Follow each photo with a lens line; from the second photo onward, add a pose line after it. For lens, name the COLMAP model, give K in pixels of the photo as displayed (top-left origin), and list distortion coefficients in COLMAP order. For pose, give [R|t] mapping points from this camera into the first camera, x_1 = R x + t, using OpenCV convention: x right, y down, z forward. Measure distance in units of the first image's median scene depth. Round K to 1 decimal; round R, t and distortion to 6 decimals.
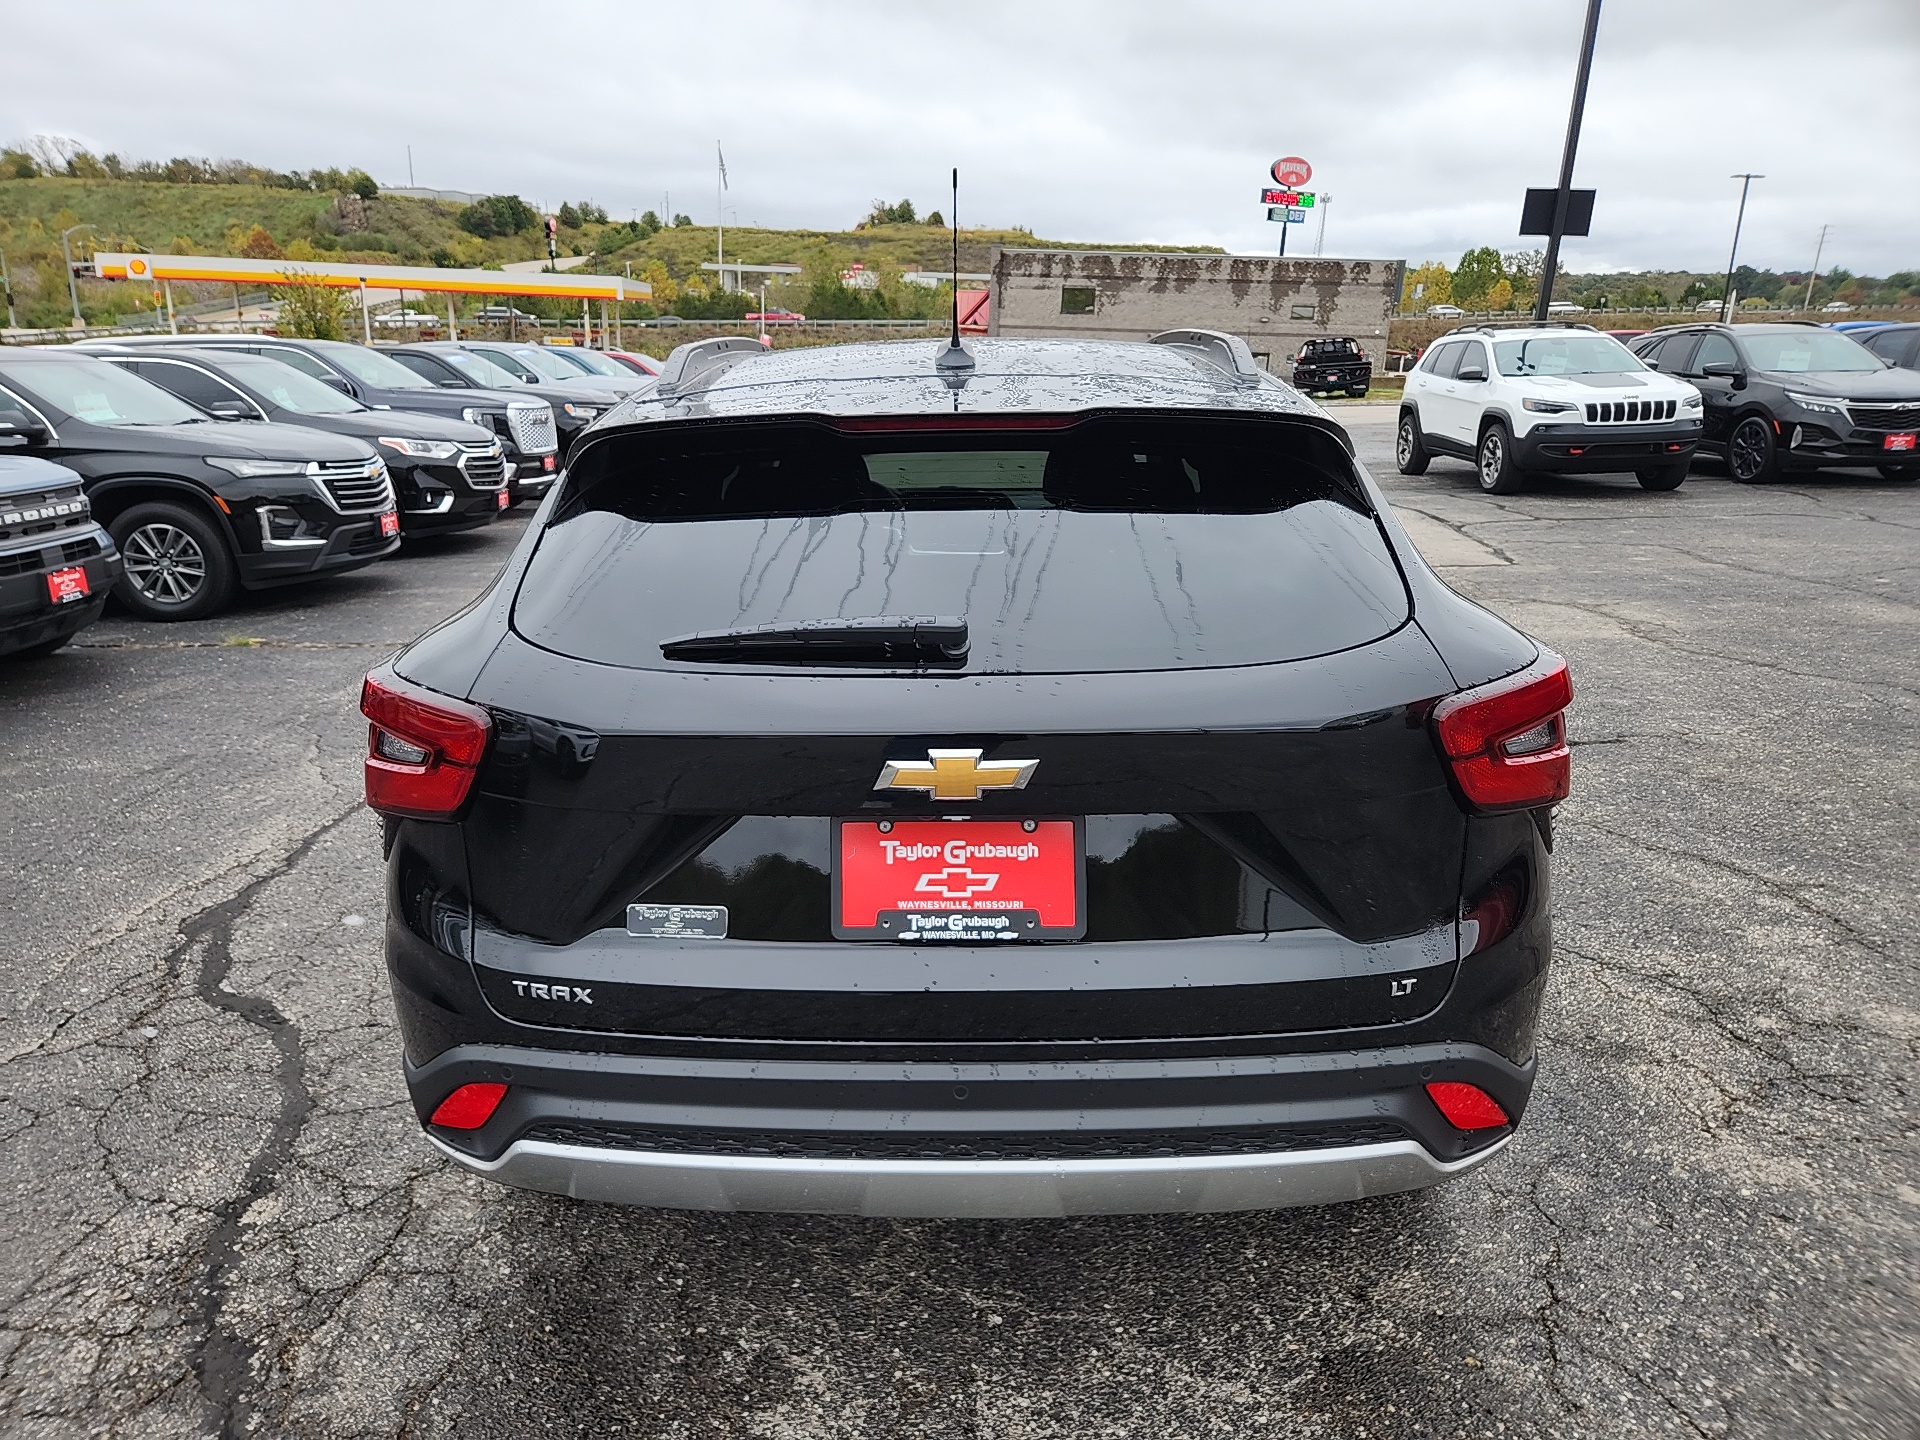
lens RADIAL K [[1279.4, 0, 929.5], [0, 1279.4, 717.7], [0, 0, 1]] dist [0.074126, -0.056306]
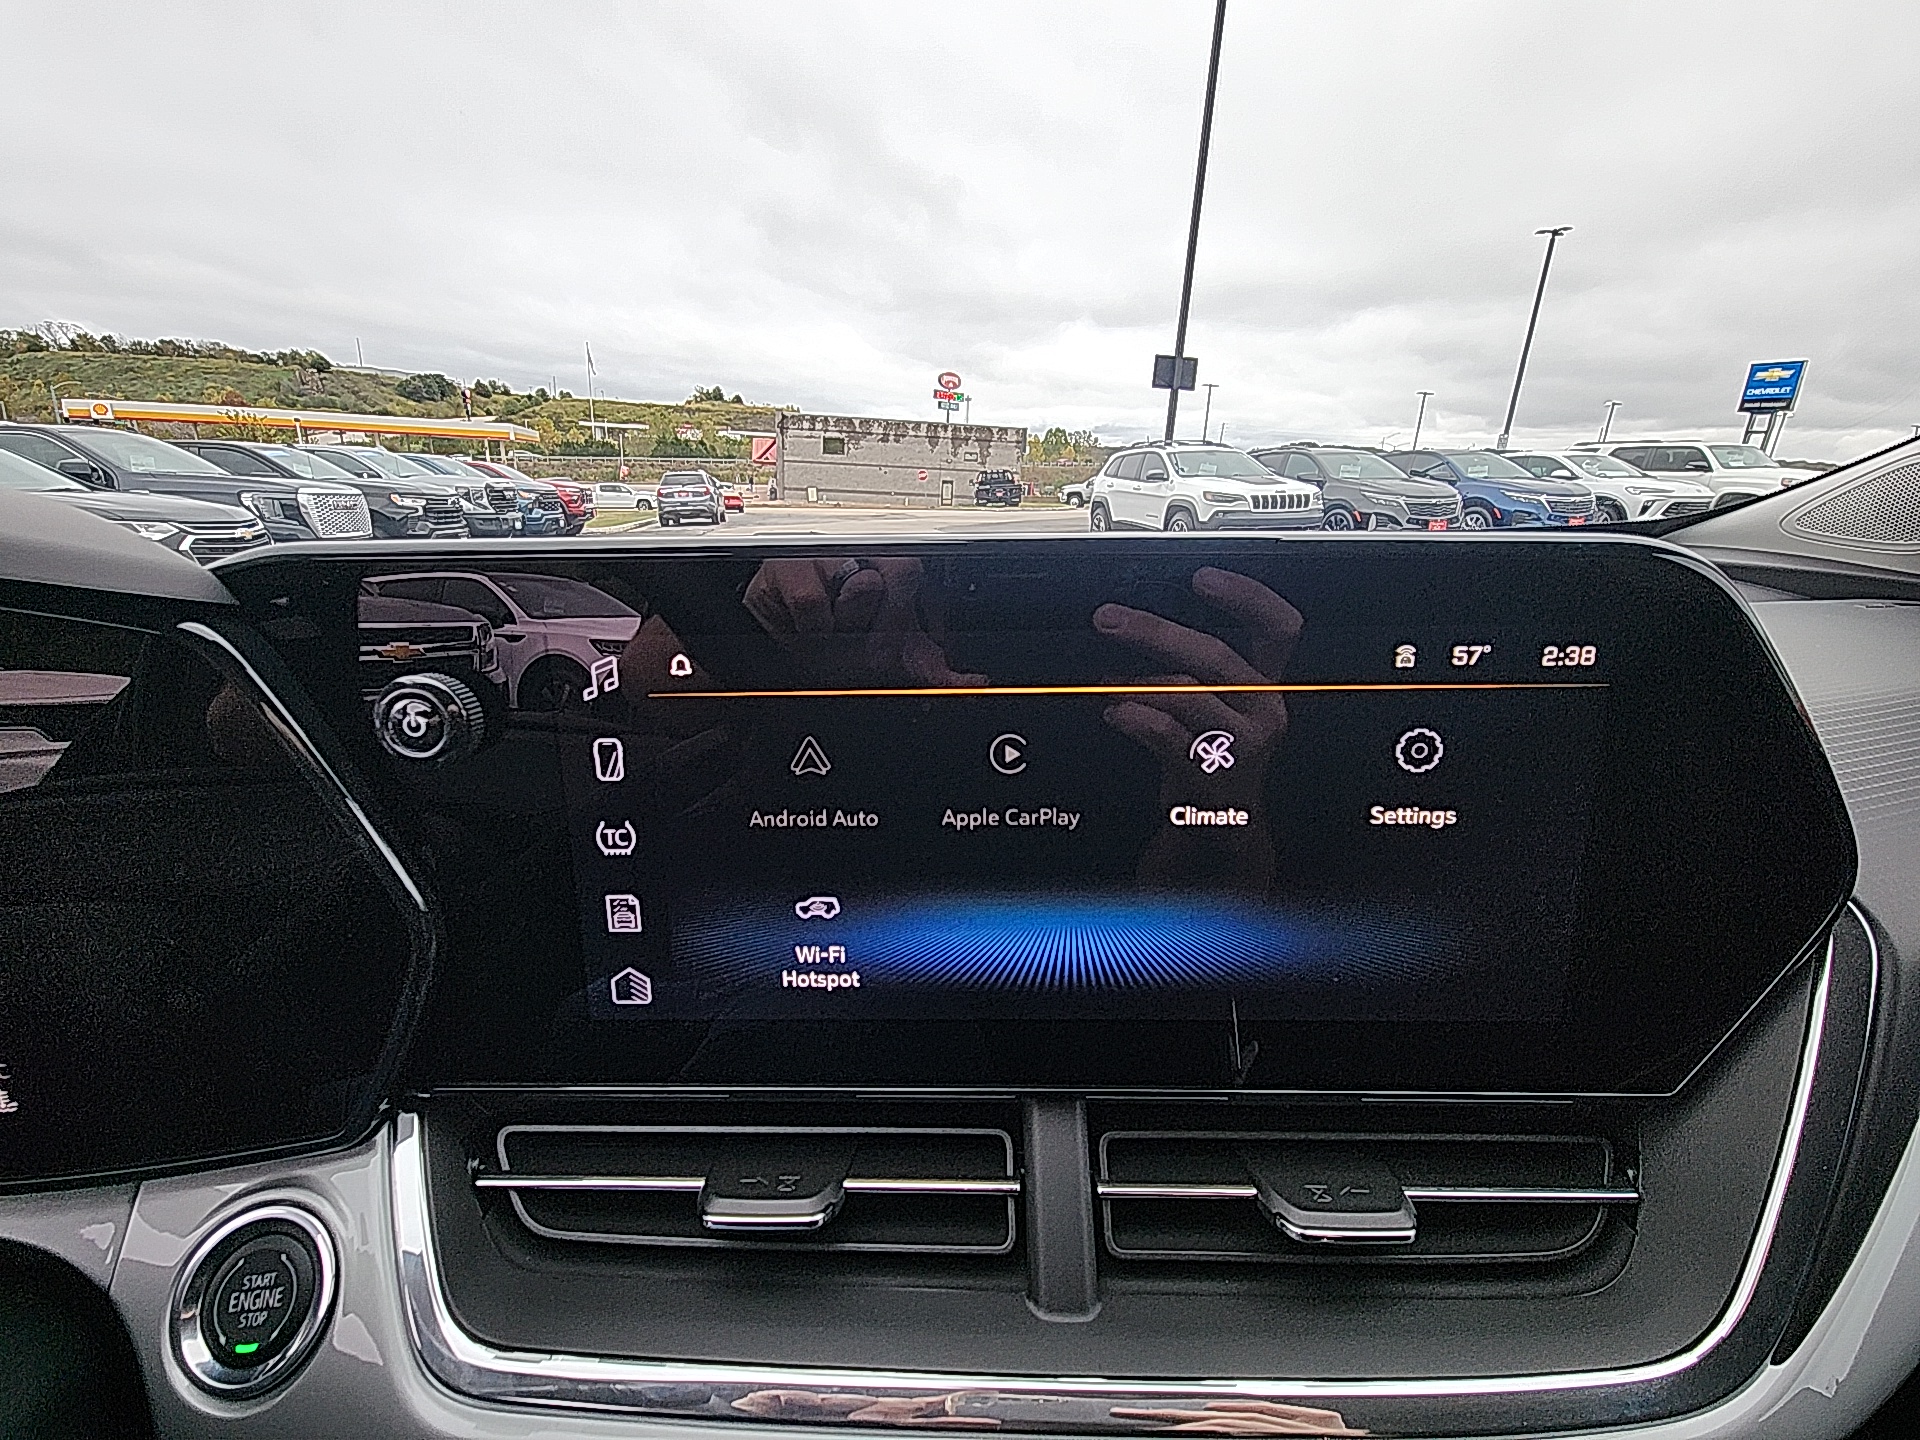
lens RADIAL K [[772.0, 0, 950.3], [0, 772.0, 701.7], [0, 0, 1]] dist [0.020822, -0.015806]
pose [[0.967081, -0.059789, 0.247344, 0.004432], [0.060271, 0.998166, 0.005626, -0.060780], [-0.247227, 0.009467, 0.968911, 0.353696]]
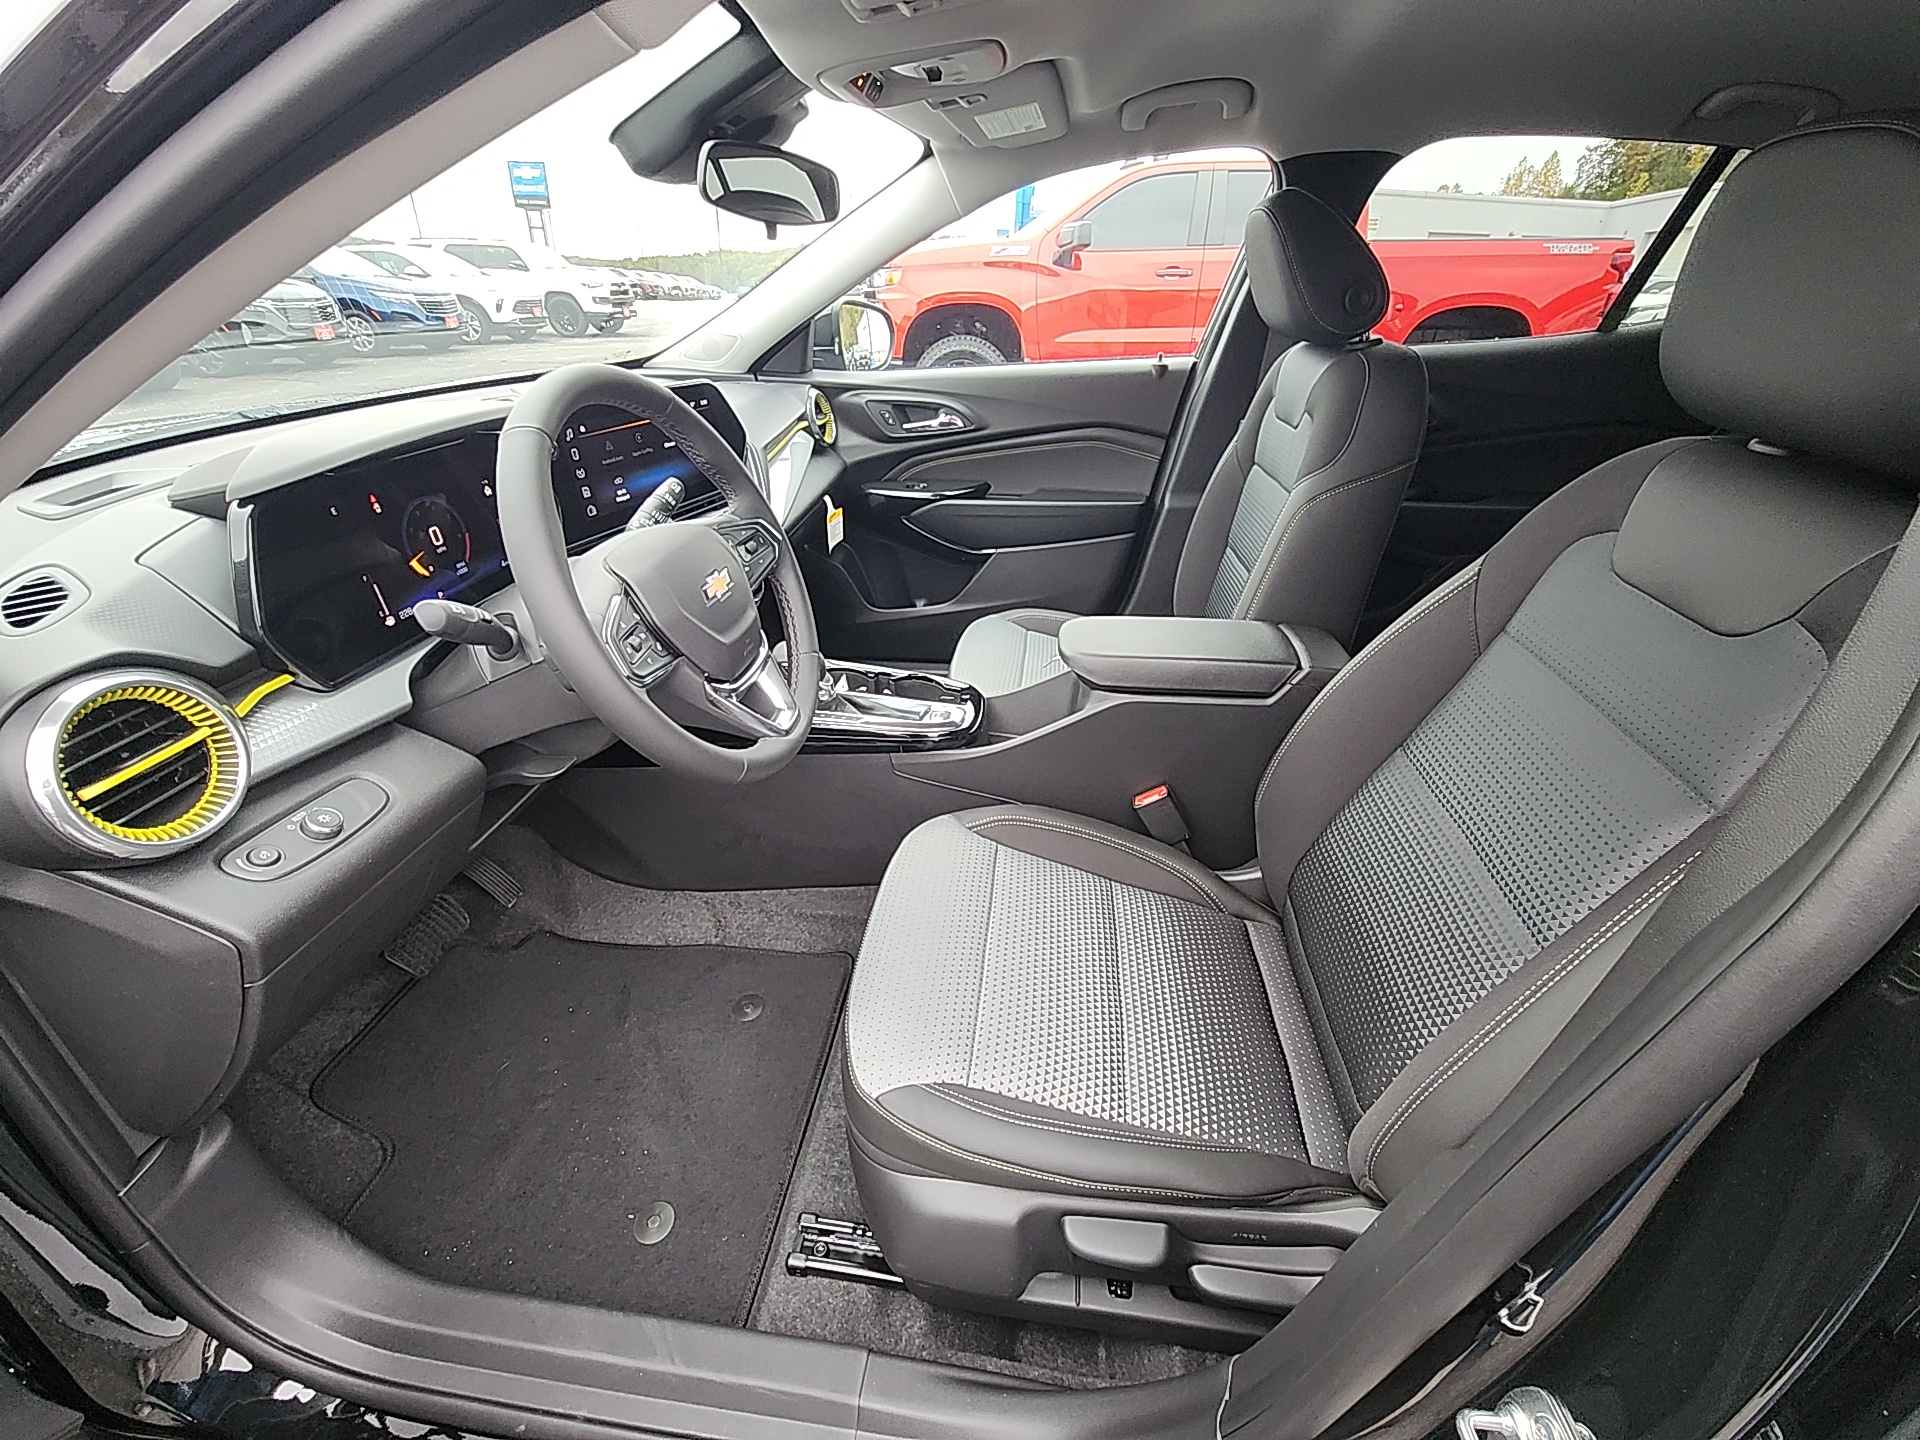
lens RADIAL K [[766.8, 0, 948.2], [0, 766.8, 702.3], [0, 0, 1]] dist [0.035689, -0.023170]
pose [[0.106839, -0.466302, 0.878150, -0.073240], [0.261494, 0.865291, 0.427660, -0.061715], [-0.959274, 0.183940, 0.214382, 0.325120]]
